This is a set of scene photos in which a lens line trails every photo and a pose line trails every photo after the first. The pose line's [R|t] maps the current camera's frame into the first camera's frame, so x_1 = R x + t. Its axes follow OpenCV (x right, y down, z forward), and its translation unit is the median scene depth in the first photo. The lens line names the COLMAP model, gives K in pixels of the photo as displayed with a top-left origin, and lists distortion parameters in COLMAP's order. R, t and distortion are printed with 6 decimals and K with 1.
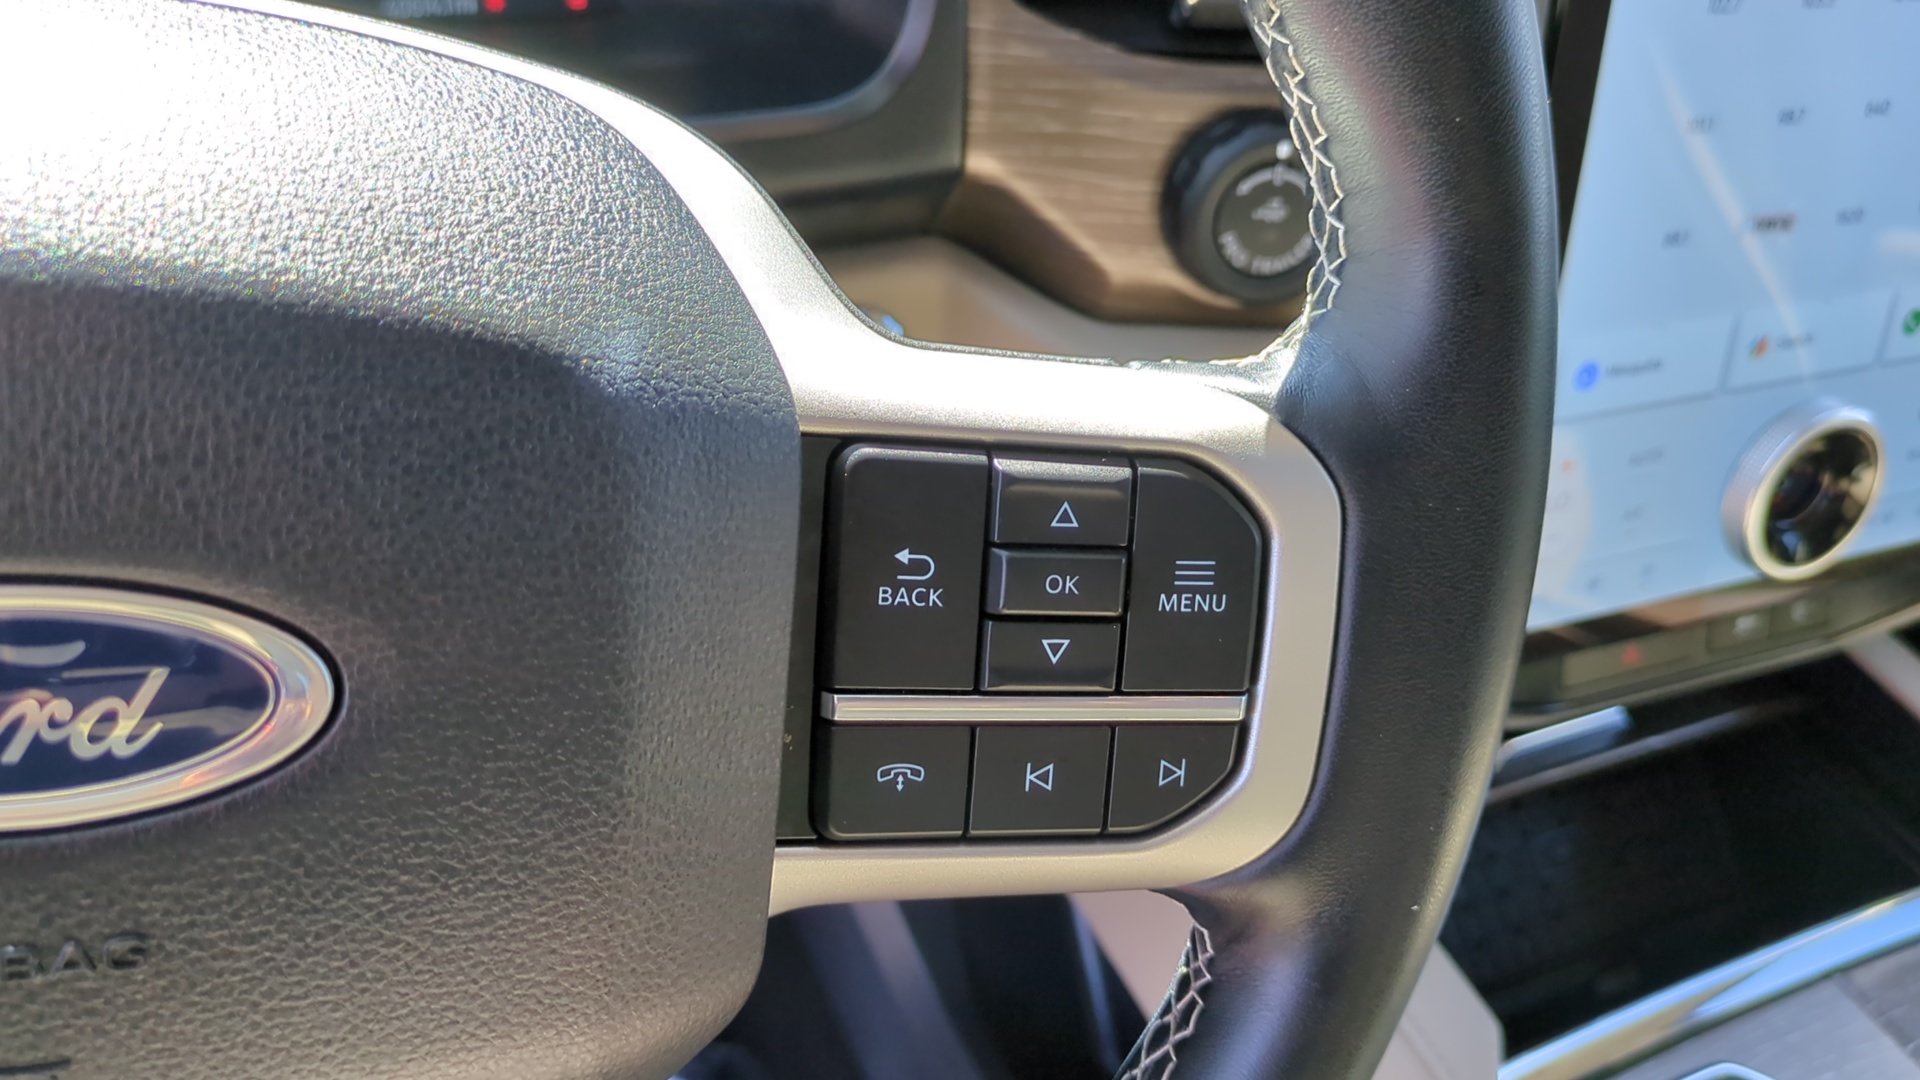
lens RADIAL K [[1638.3, 0, 968.9], [0, 1638.3, 543.5], [0, 0, 1]] dist [0.052579, -0.067176]
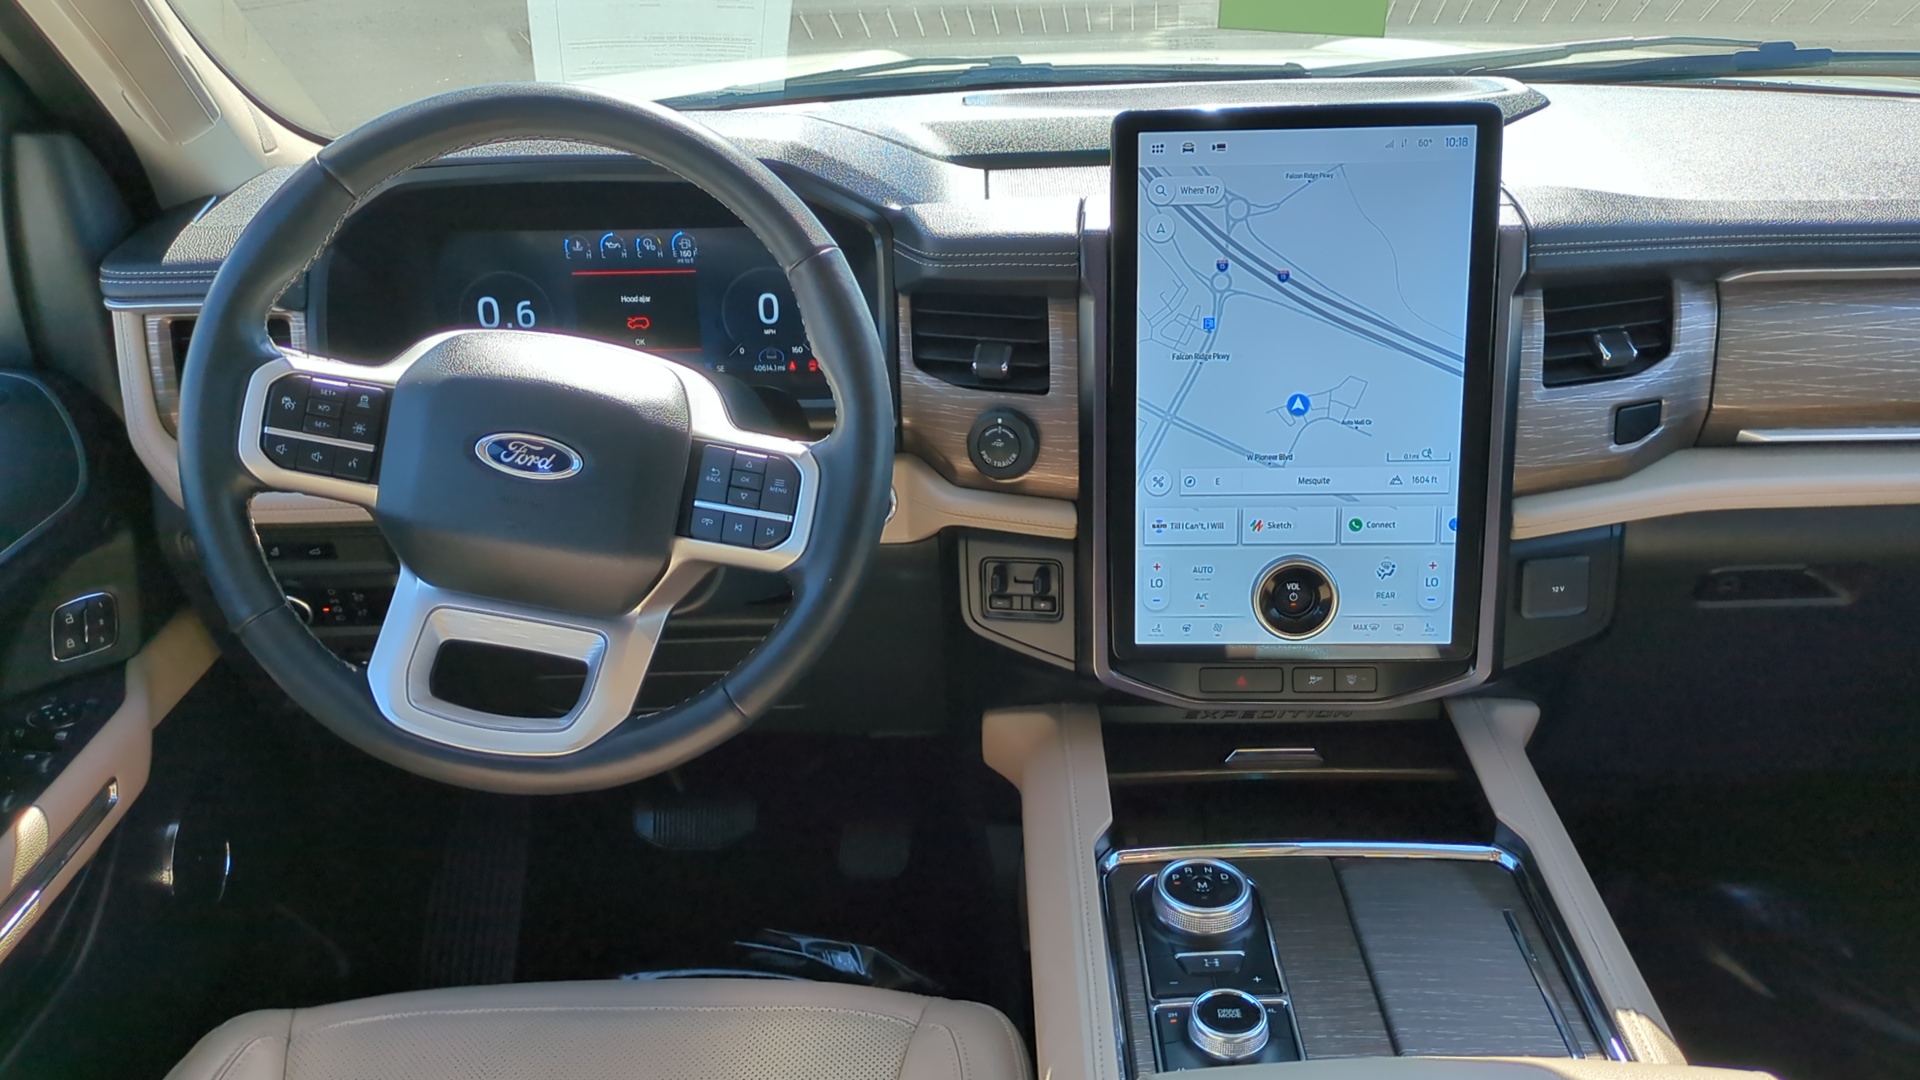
lens RADIAL K [[1638.3, 0, 968.9], [0, 1638.3, 543.5], [0, 0, 1]] dist [0.052579, -0.067176]
pose [[0.897088, 0.068667, -0.436484, 2.379498], [-0.174874, 0.962367, -0.208014, 0.942302], [0.405774, 0.262936, 0.875336, -2.389367]]
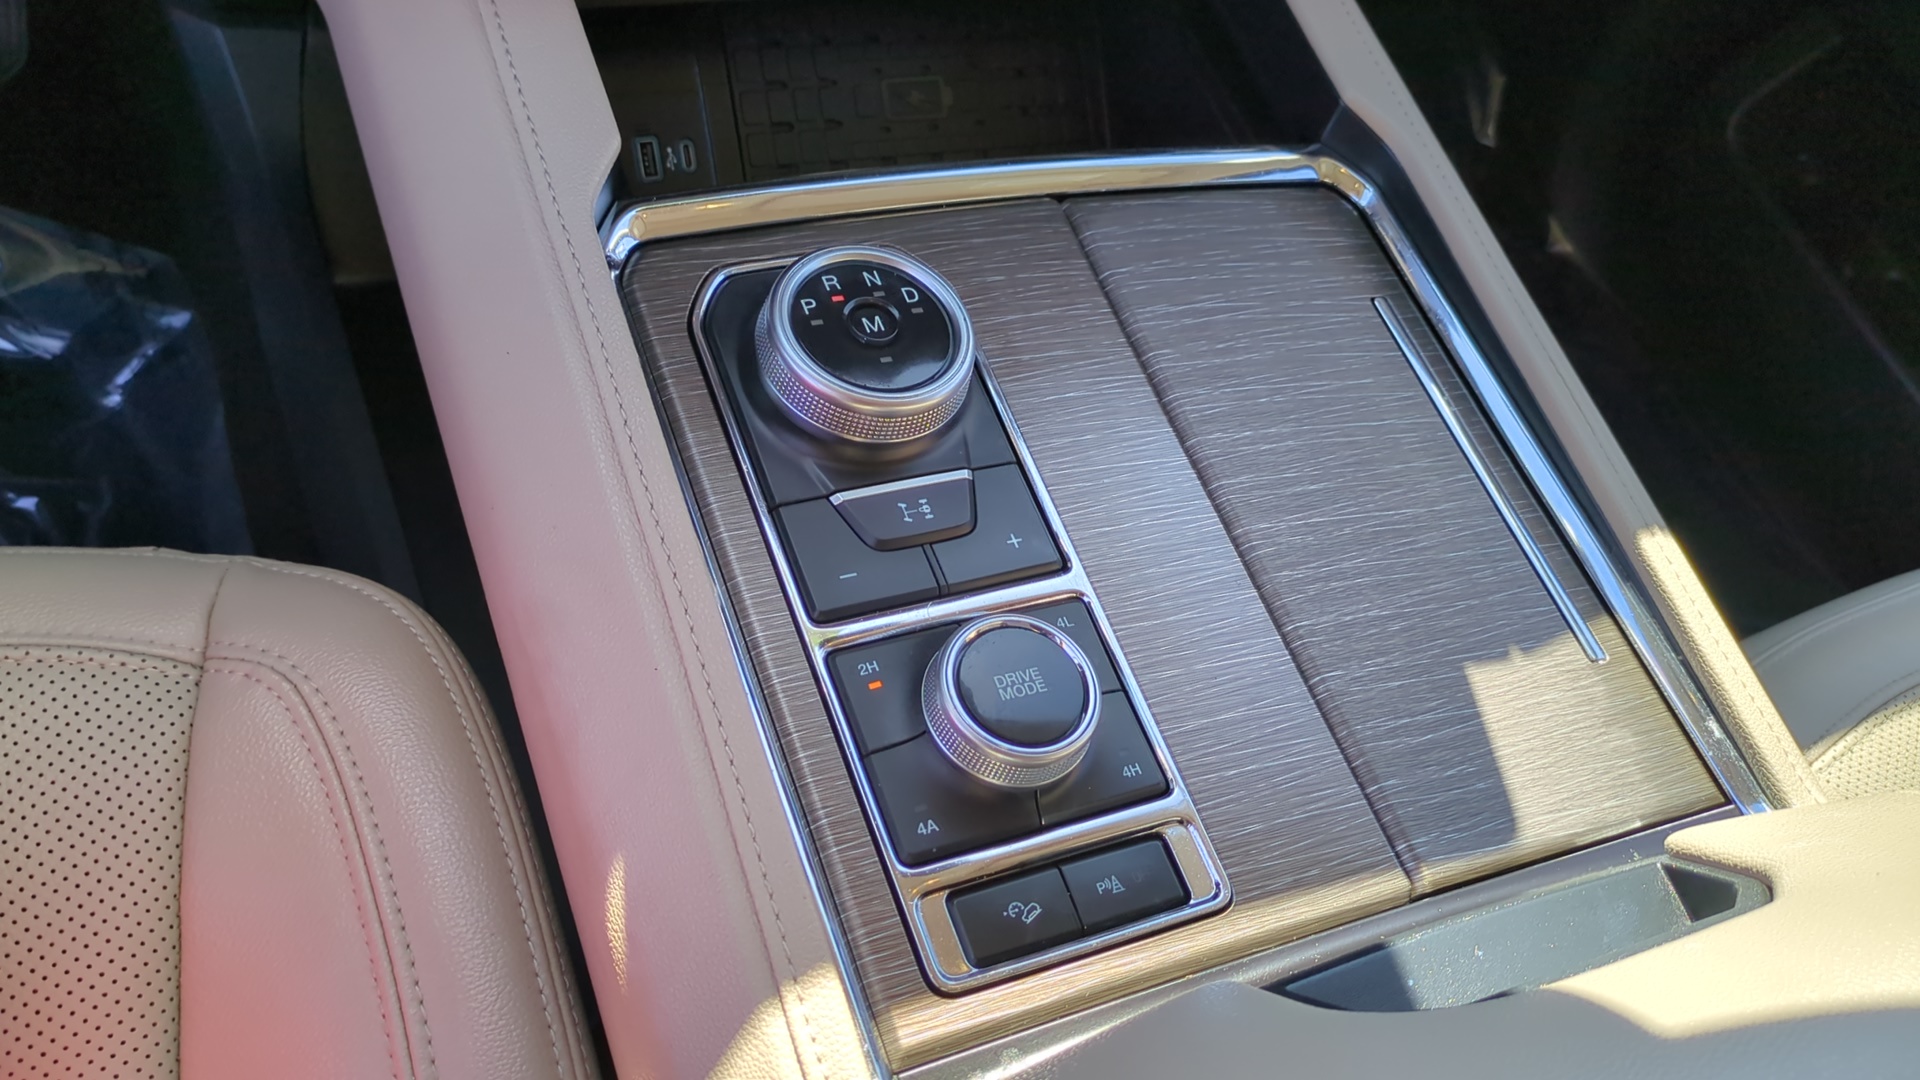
lens RADIAL K [[1638.3, 0, 968.9], [0, 1638.3, 543.5], [0, 0, 1]] dist [0.052579, -0.067176]
pose [[0.983771, 0.146277, 0.103908, 0.997374], [-0.170867, 0.940486, 0.293752, 0.440625], [-0.054755, -0.306740, 0.950217, 0.083210]]
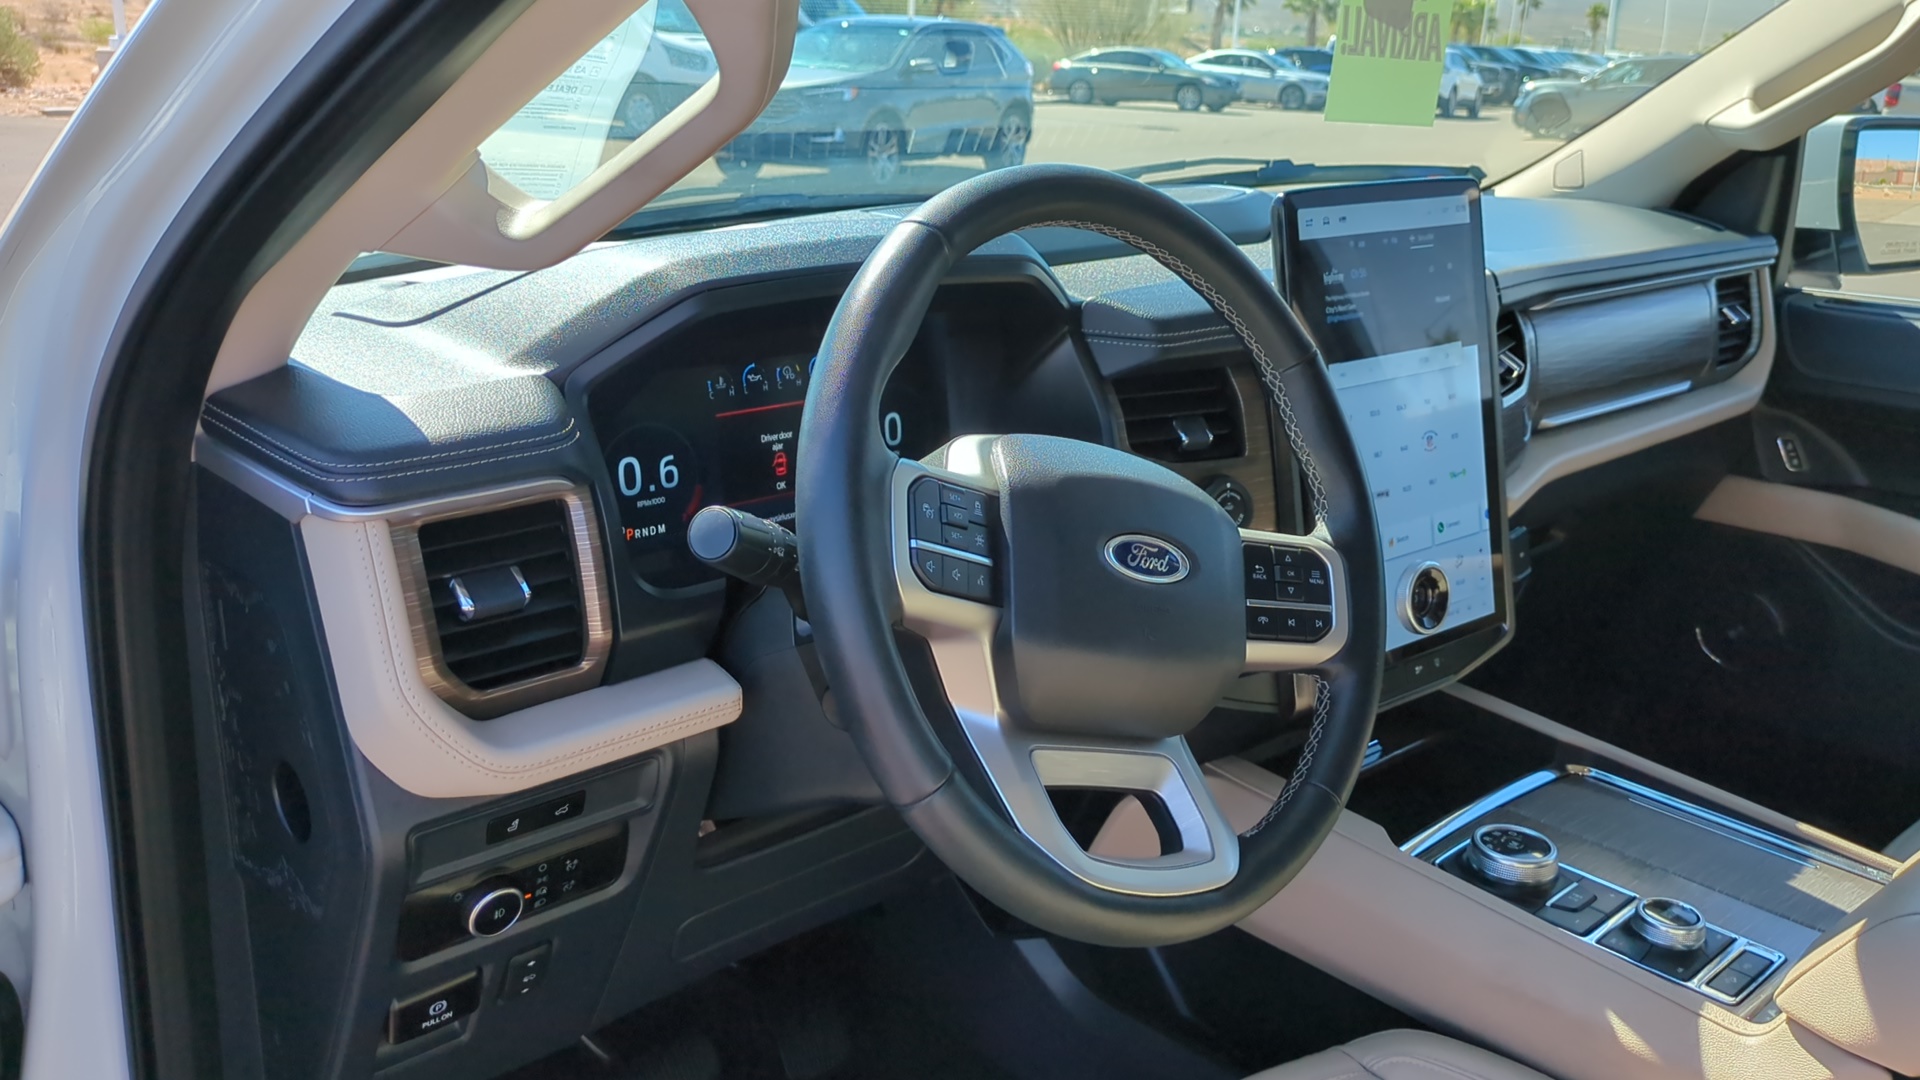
lens RADIAL K [[1638.3, 0, 968.9], [0, 1638.3, 543.5], [0, 0, 1]] dist [0.052579, -0.067176]
pose [[0.950002, -0.159669, 0.268330, -1.798042], [0.238592, 0.925558, -0.293968, 1.033326], [-0.201418, 0.343291, 0.917378, -2.633748]]
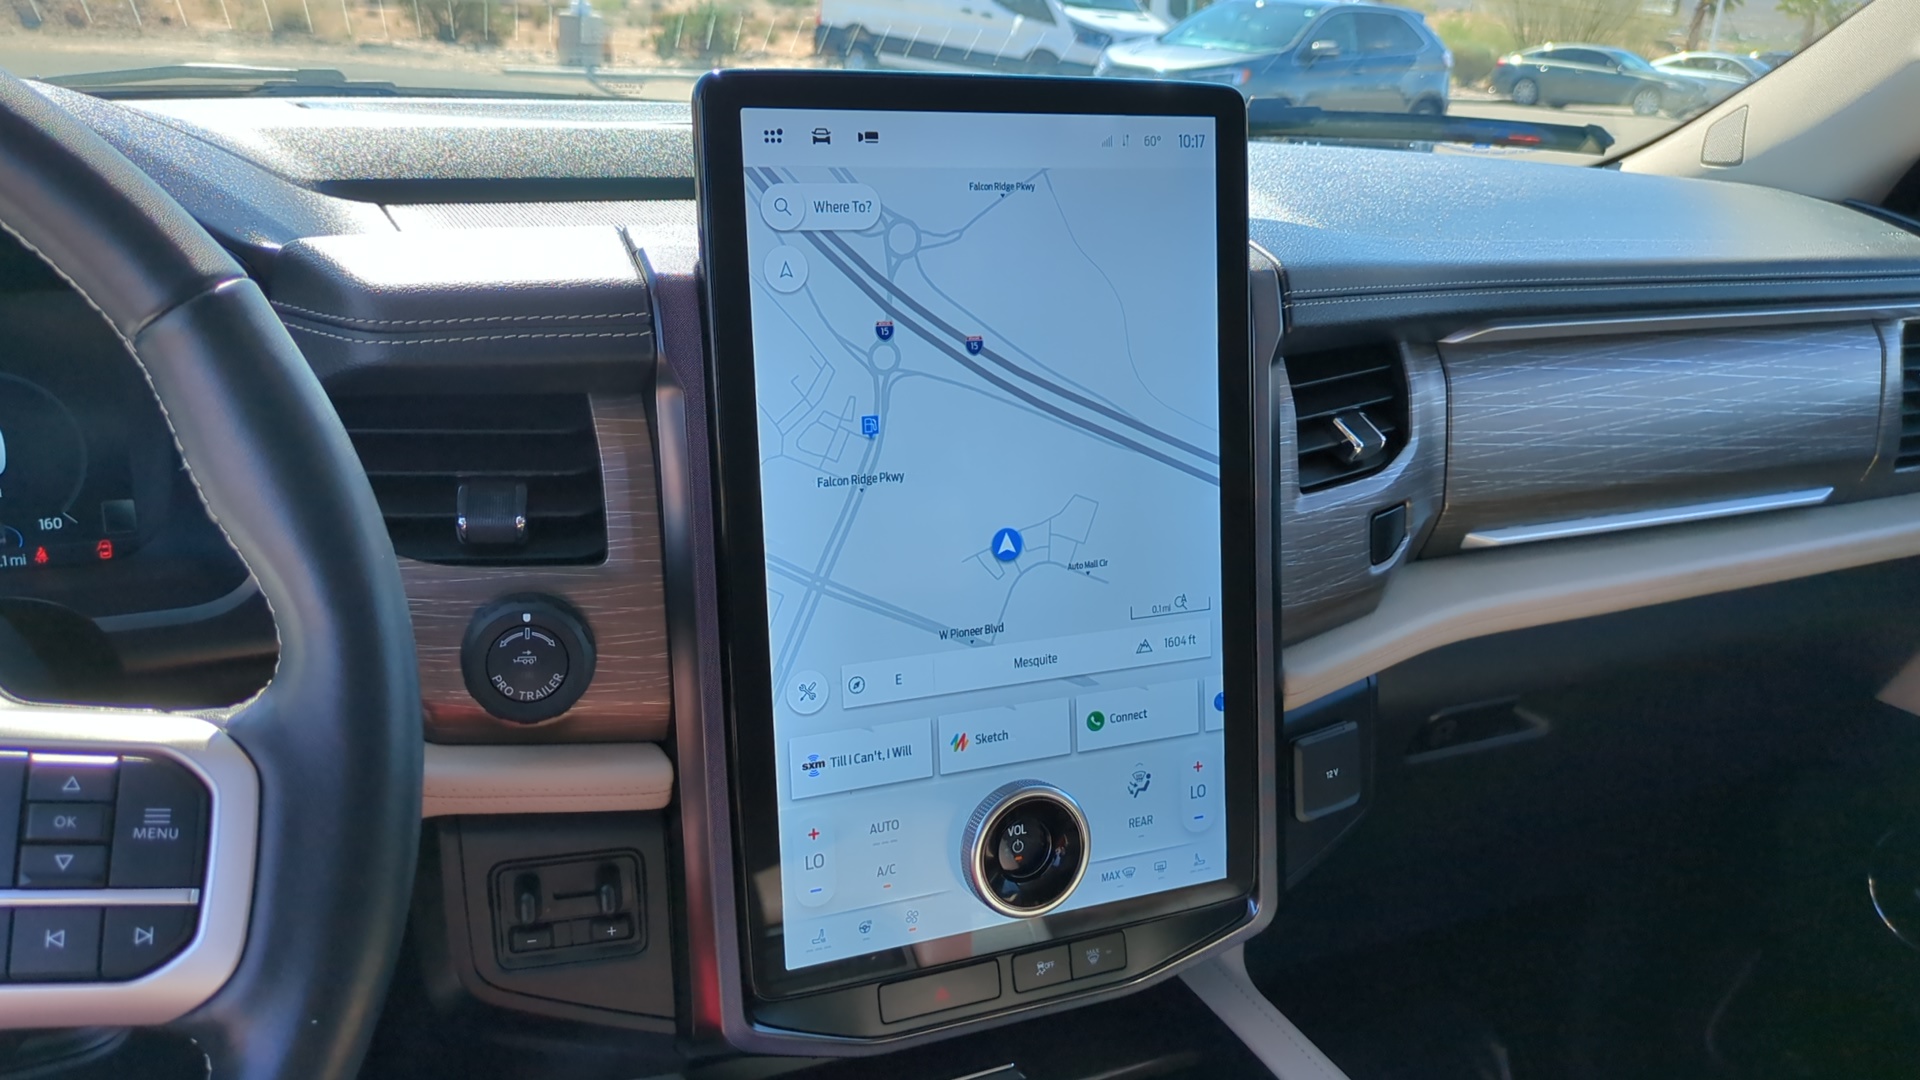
lens RADIAL K [[1638.3, 0, 968.9], [0, 1638.3, 543.5], [0, 0, 1]] dist [0.052579, -0.067176]
pose [[0.998020, -0.053316, 0.033380, 0.968820], [0.061276, 0.943949, -0.324353, 0.373465], [-0.014215, 0.325756, 0.945347, -0.803873]]
